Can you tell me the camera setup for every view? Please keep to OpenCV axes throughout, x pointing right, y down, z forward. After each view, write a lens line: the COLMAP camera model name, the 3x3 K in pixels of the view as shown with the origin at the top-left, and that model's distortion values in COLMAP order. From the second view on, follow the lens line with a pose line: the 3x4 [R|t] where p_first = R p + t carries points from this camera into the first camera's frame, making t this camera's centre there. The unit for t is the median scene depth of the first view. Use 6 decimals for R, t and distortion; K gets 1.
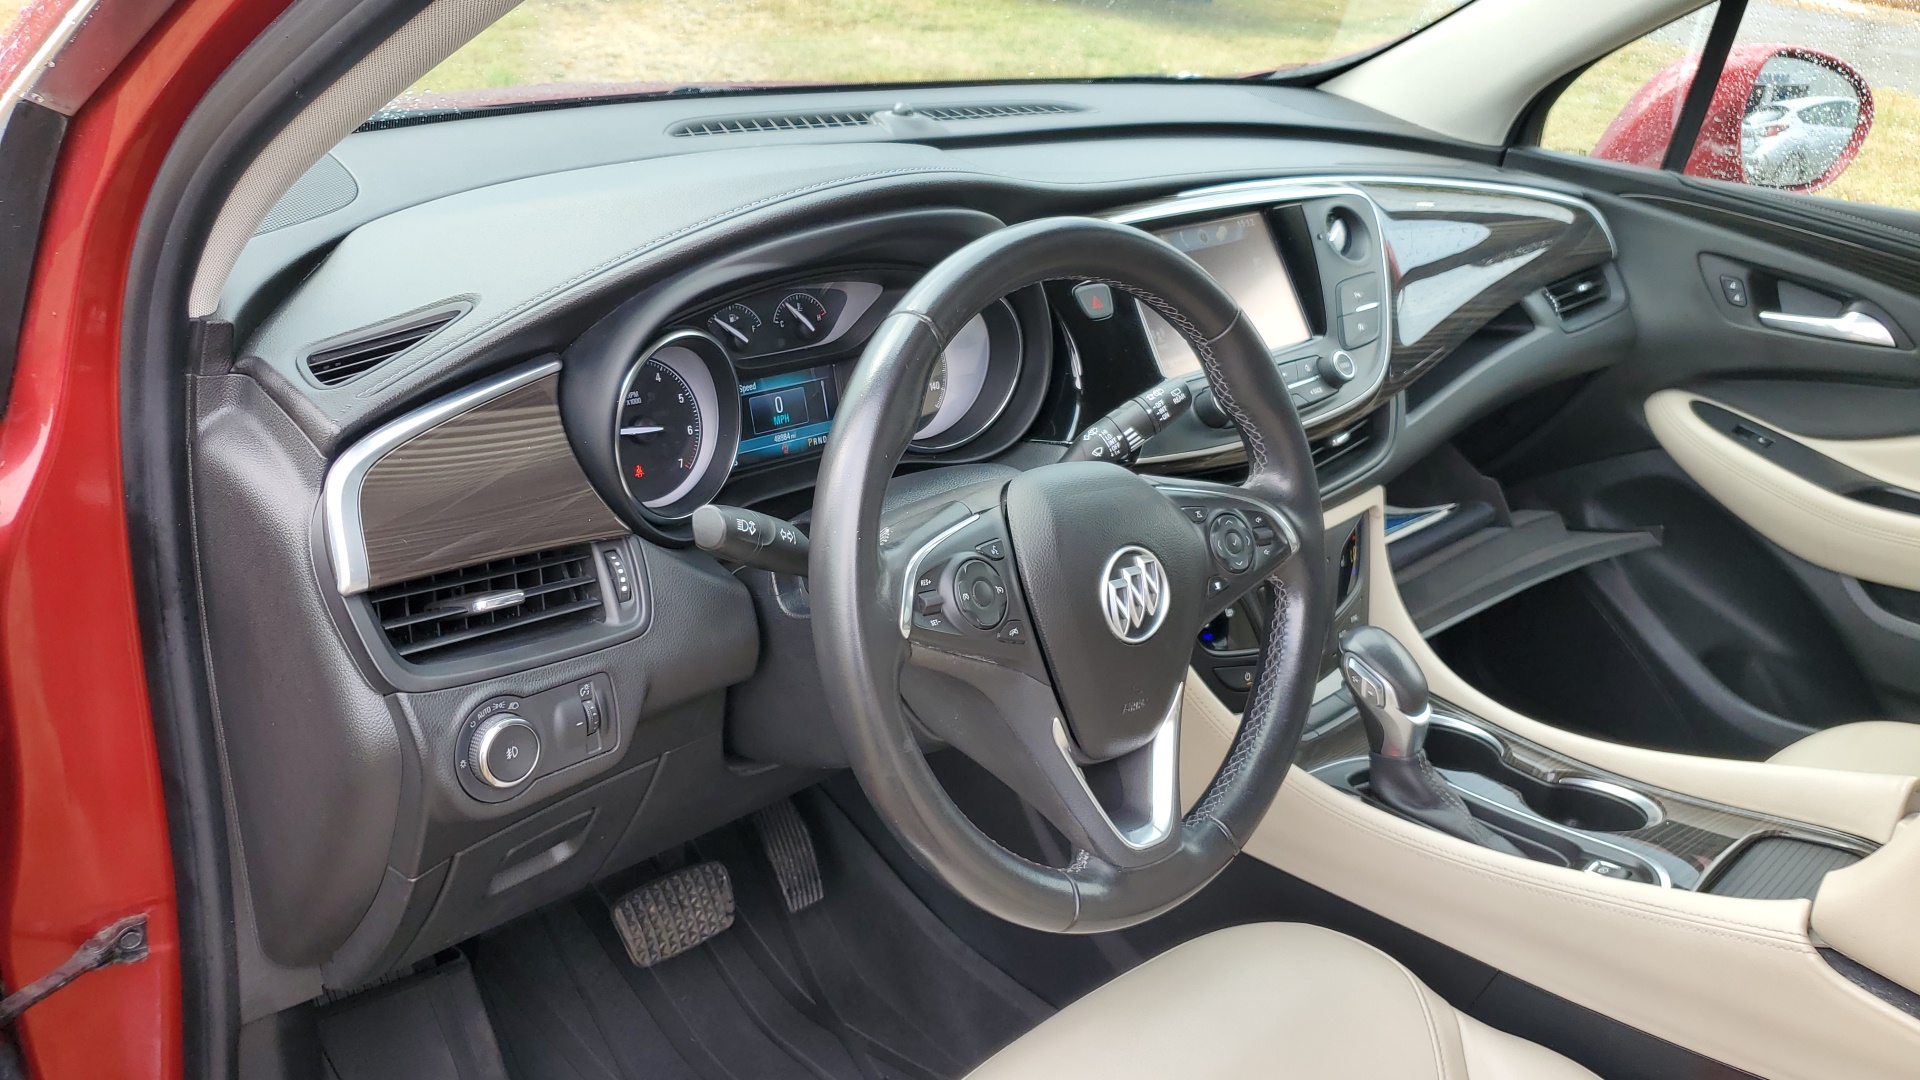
lens RADIAL K [[1477.5, 0, 960.1], [0, 1477.5, 534.5], [0, 0, 1]] dist [0.003032, 0.001488]
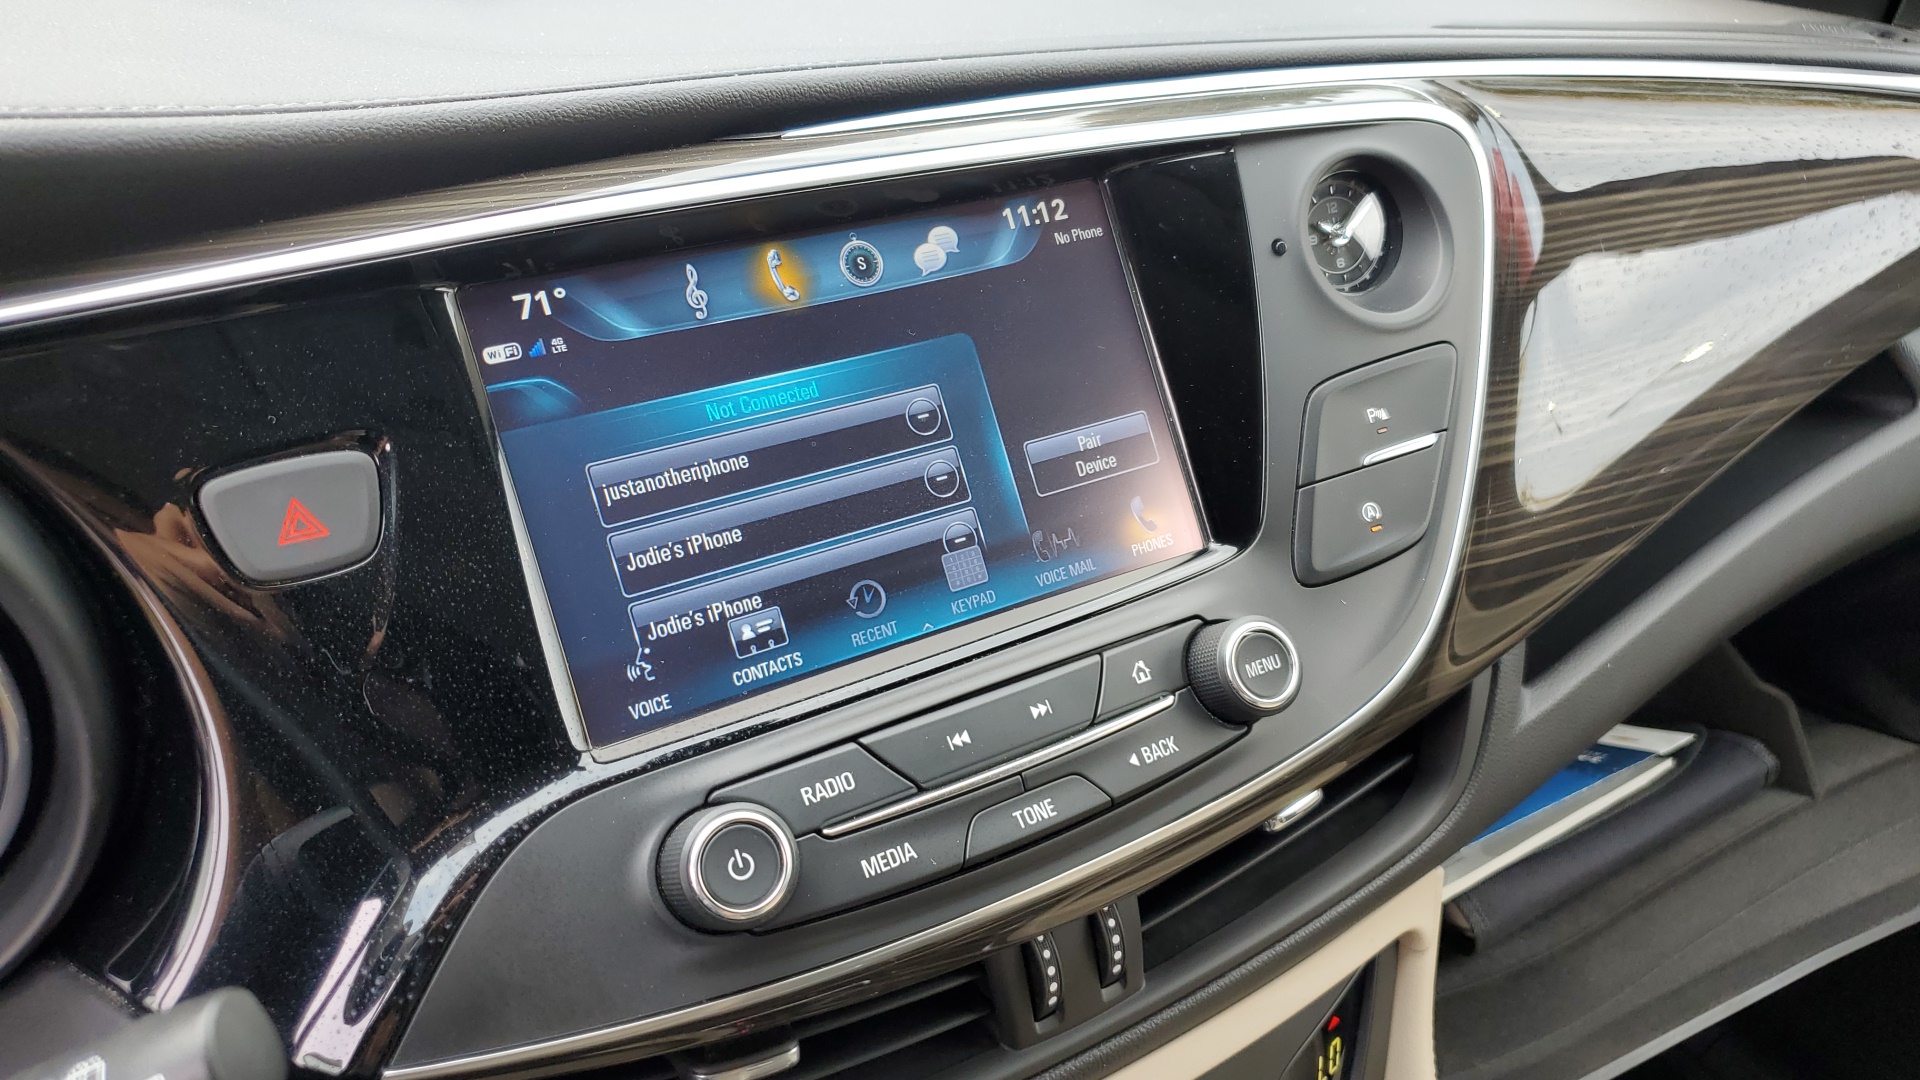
lens RADIAL K [[1449.4, 0, 1001.0], [0, 1449.4, 524.3], [0, 0, 1]] dist [0.003199, 0.007642]
pose [[0.980306, 0.079494, -0.180780, 0.245808], [-0.058269, 0.991083, 0.119834, -0.173261], [0.188694, -0.106940, 0.976196, 0.637016]]
